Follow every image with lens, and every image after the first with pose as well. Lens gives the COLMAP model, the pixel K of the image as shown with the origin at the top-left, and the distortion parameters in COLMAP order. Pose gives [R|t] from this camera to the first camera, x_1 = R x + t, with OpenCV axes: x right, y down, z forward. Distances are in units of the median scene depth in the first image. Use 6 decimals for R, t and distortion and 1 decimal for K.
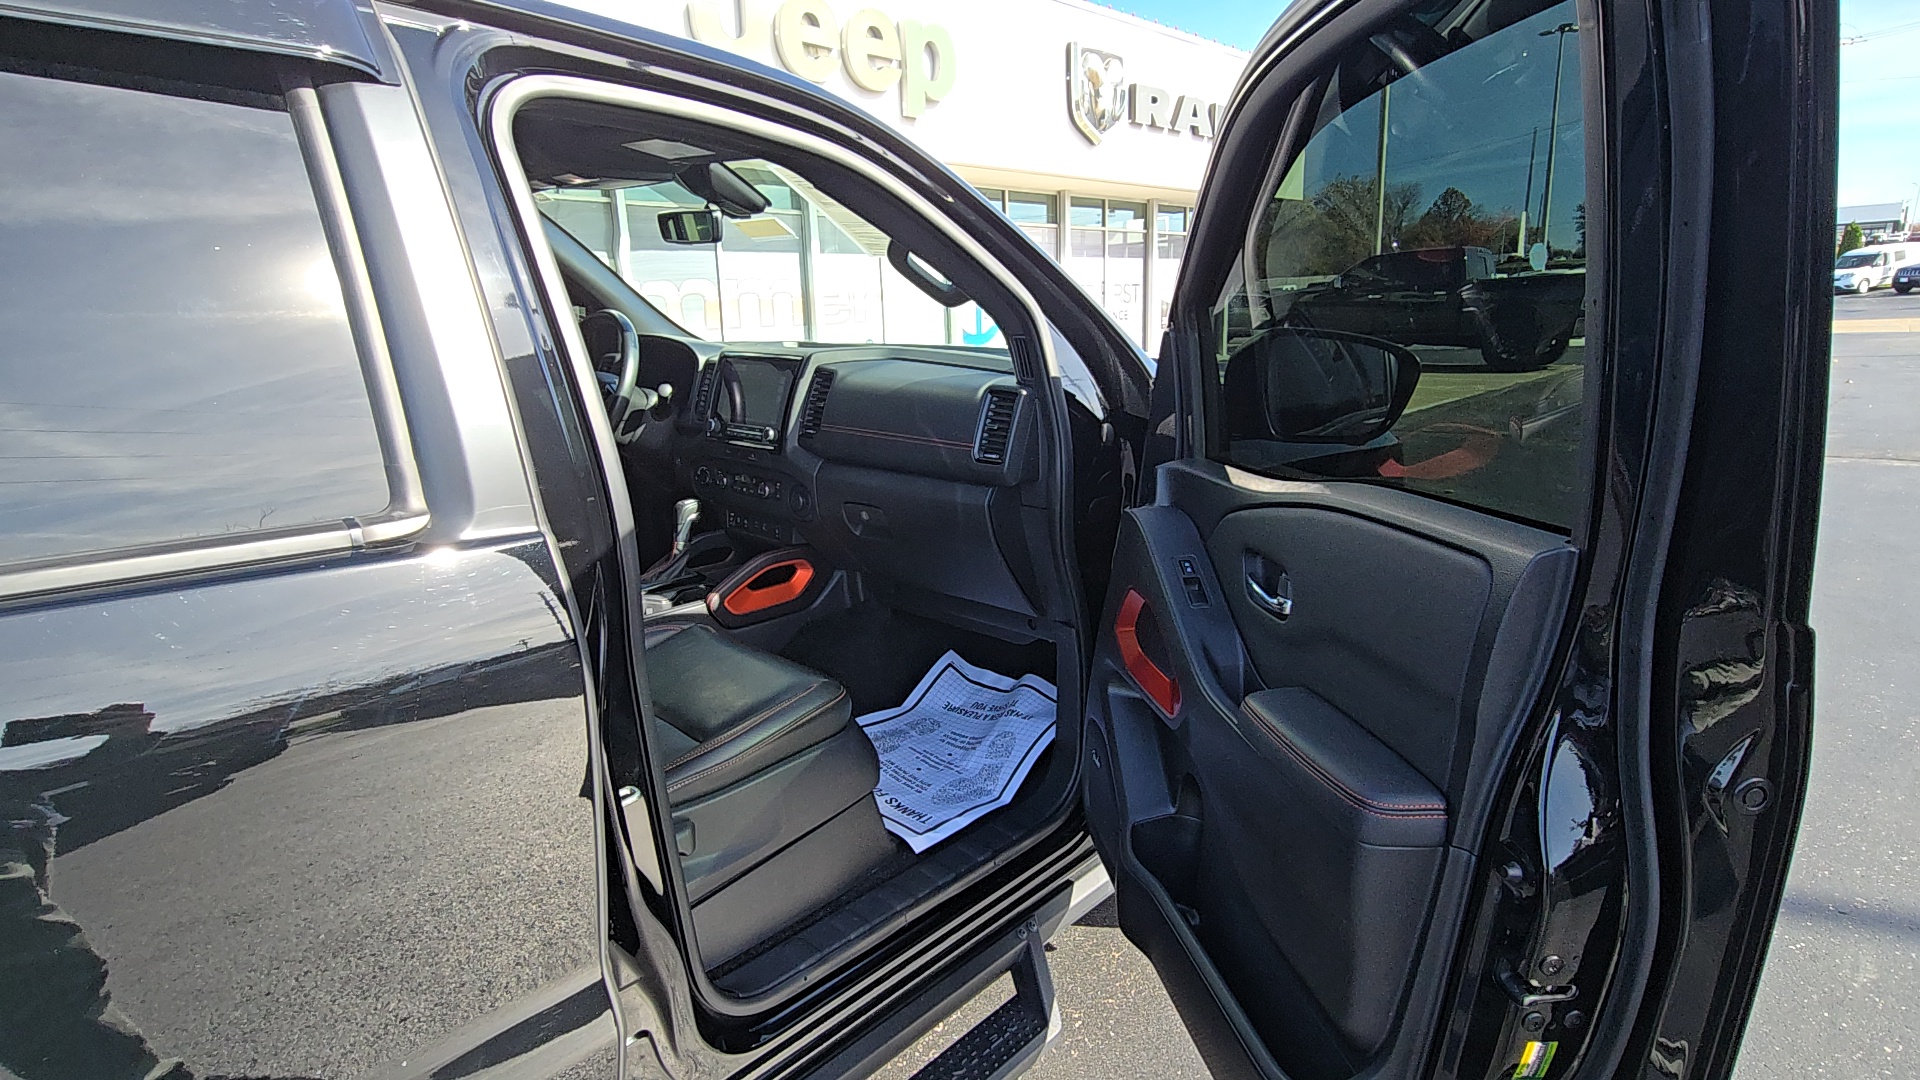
lens RADIAL K [[972.7, 0, 966.0], [0, 972.7, 553.0], [0, 0, 1]] dist [0.002292, -0.001230]
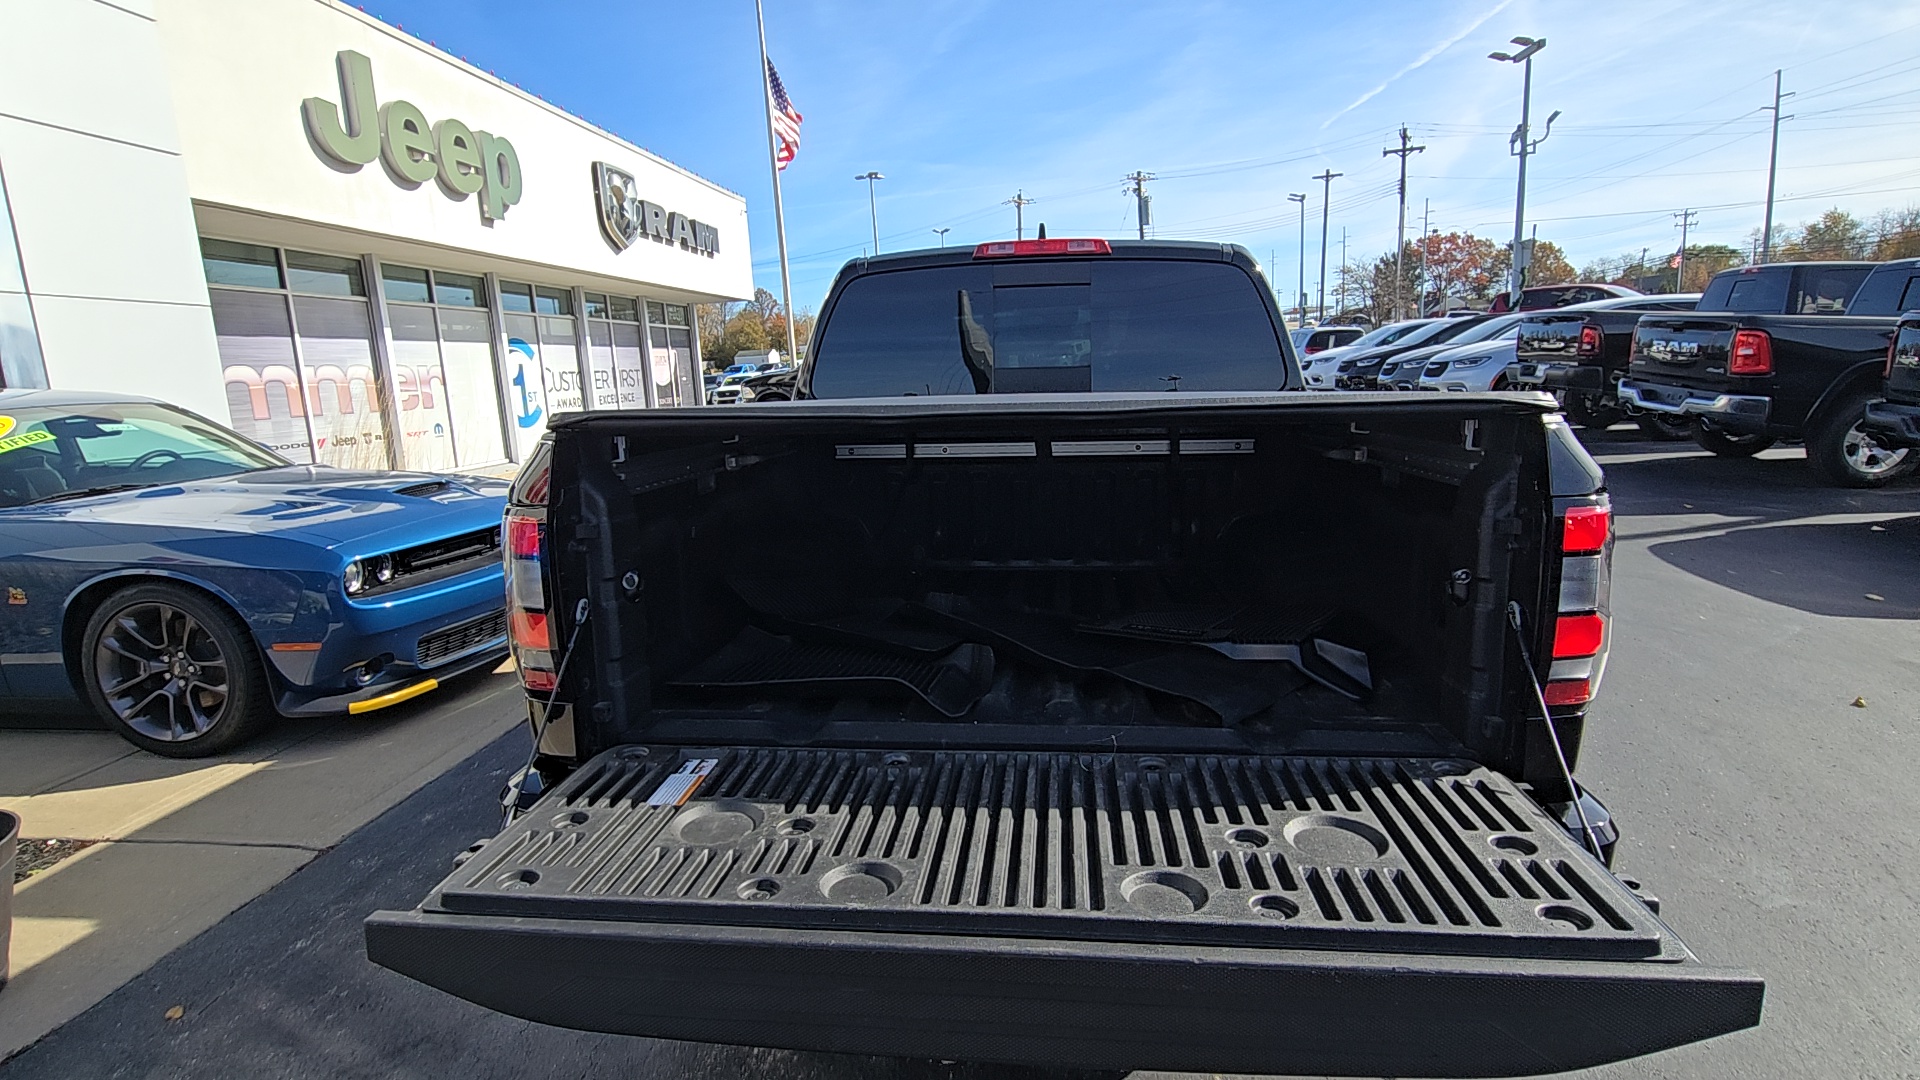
lens RADIAL K [[972.7, 0, 966.4], [0, 972.7, 543.5], [0, 0, 1]] dist [0.002292, -0.001230]
pose [[0.787365, -0.119916, 0.604712, -0.252484], [0.176784, 0.983623, -0.035126, 0.029098], [-0.590596, 0.134560, 0.795669, -0.093276]]
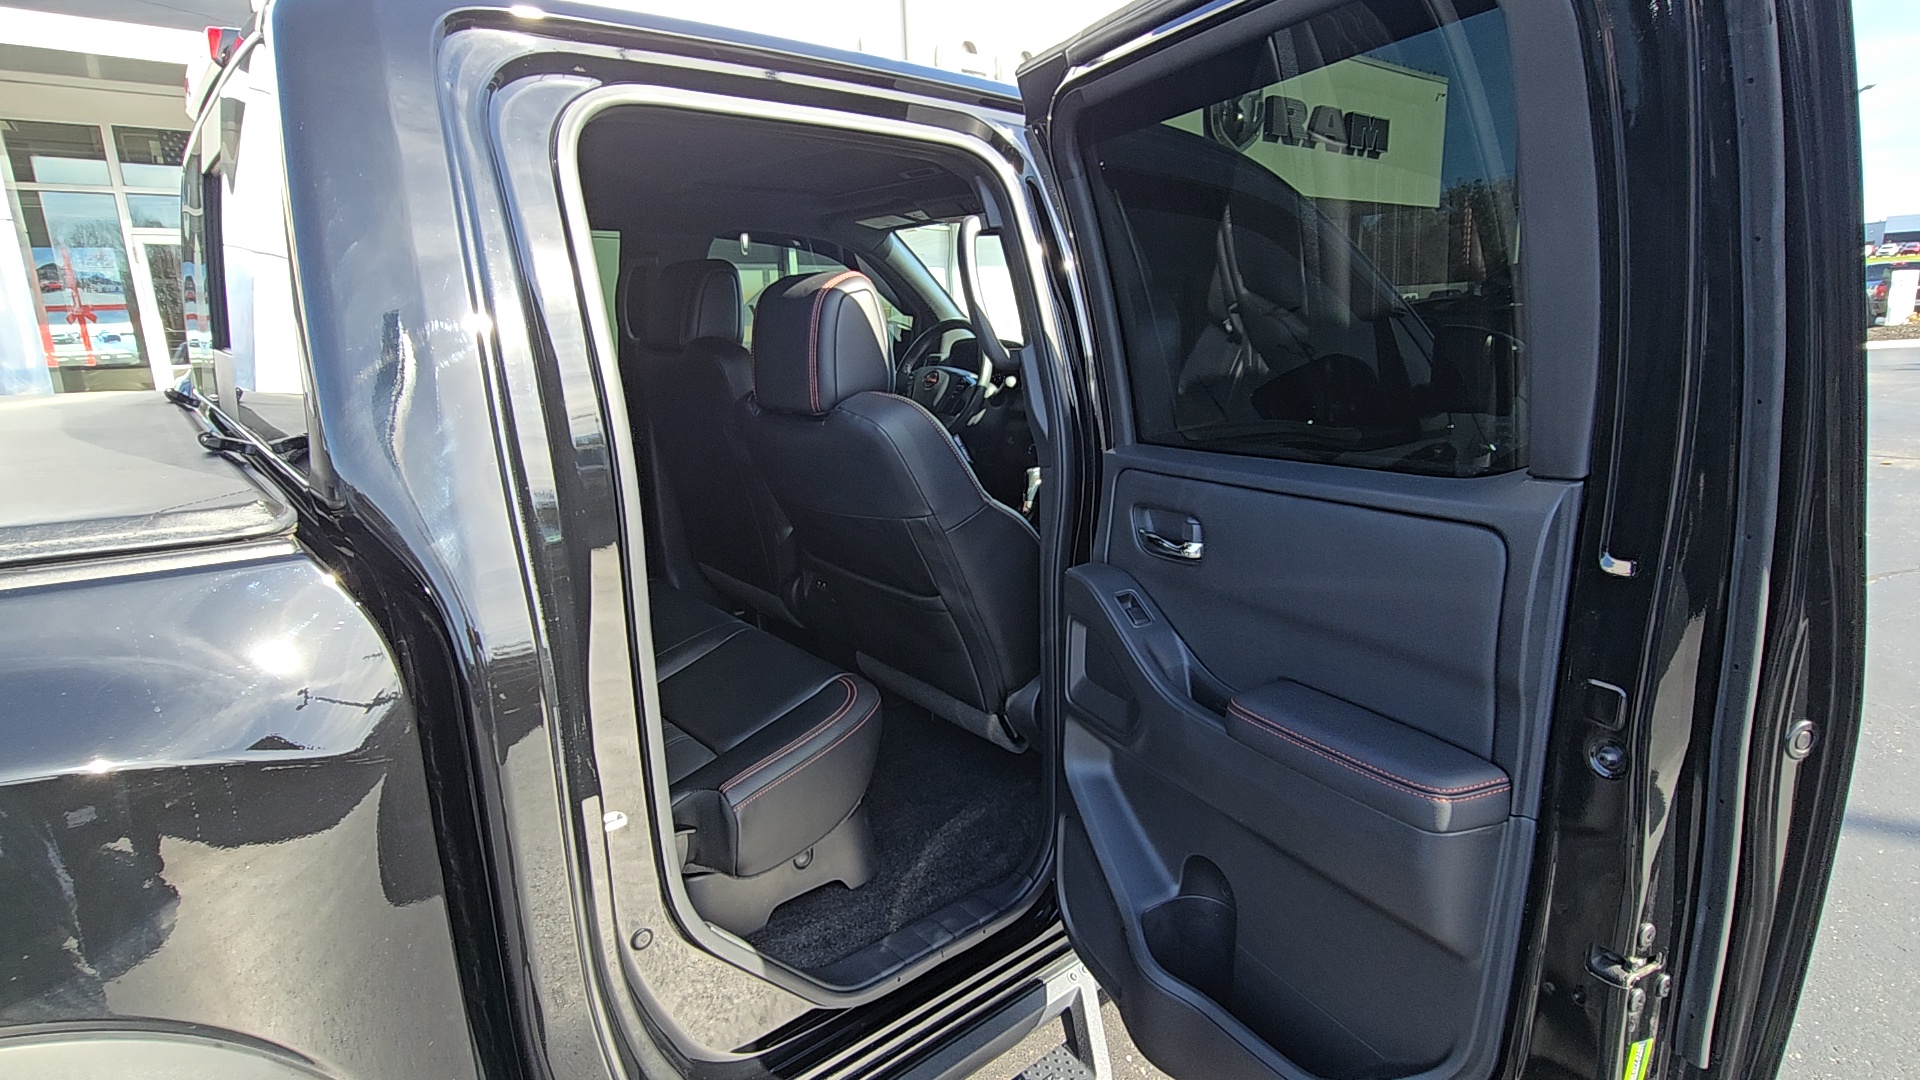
lens RADIAL K [[972.7, 0, 960.8], [0, 972.7, 548.7], [0, 0, 1]] dist [0.002292, -0.001230]
pose [[0.994319, 0.019746, -0.104594, -0.031227], [-0.021255, 0.999685, -0.013333, 0.008521], [0.104298, 0.015480, 0.994426, -0.032008]]
